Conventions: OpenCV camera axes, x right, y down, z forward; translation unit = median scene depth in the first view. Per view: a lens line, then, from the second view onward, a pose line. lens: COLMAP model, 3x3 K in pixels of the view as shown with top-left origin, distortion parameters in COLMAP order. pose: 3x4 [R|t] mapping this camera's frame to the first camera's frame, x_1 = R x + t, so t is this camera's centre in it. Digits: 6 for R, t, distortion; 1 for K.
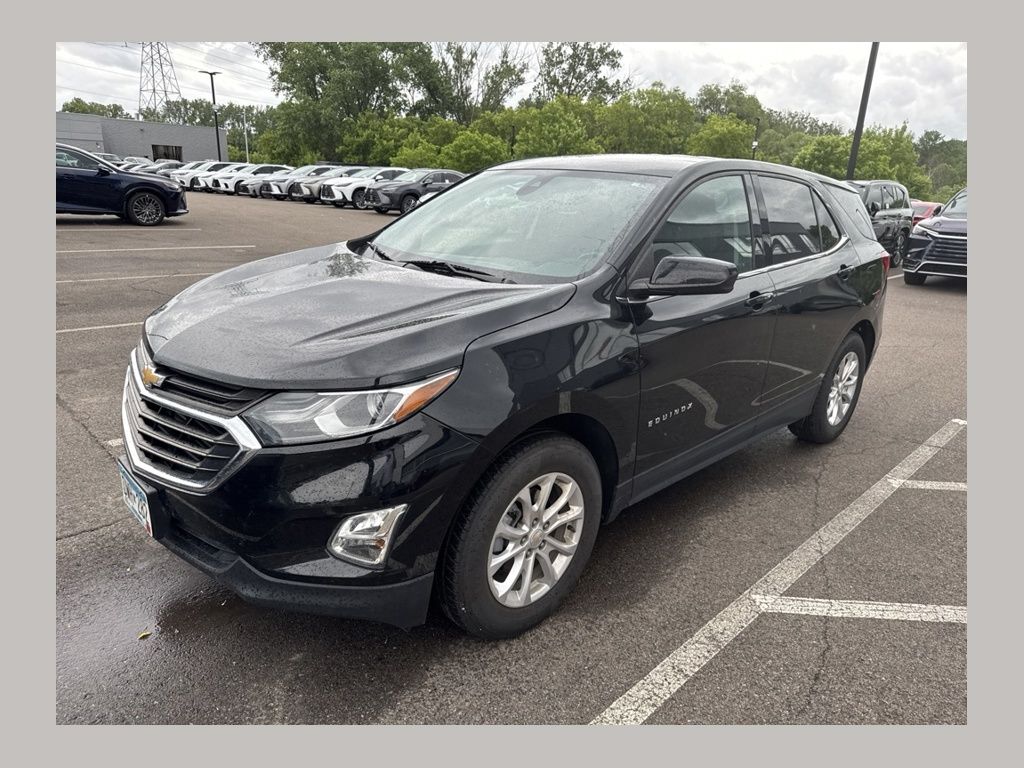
lens RADIAL K [[639.8, 0, 525.6], [0, 639.8, 392.2], [0, 0, 1]] dist [0.004977, -0.002363]
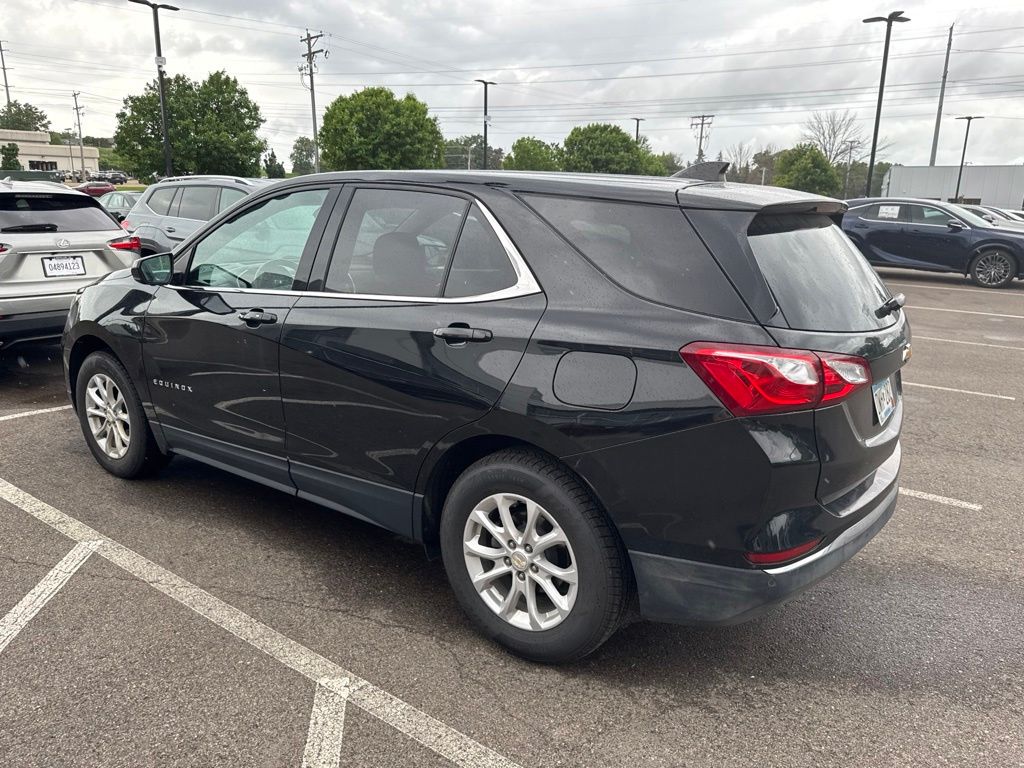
lens RADIAL K [[726.2, 0, 512.0], [0, 726.2, 384.0], [0, 0, 1]] dist [0.025756, -0.026395]
pose [[0.163928, 0.189893, -0.968023, 0.184069], [-0.321804, 0.937910, 0.129490, -0.038870], [0.932507, 0.290286, 0.214858, 0.143008]]
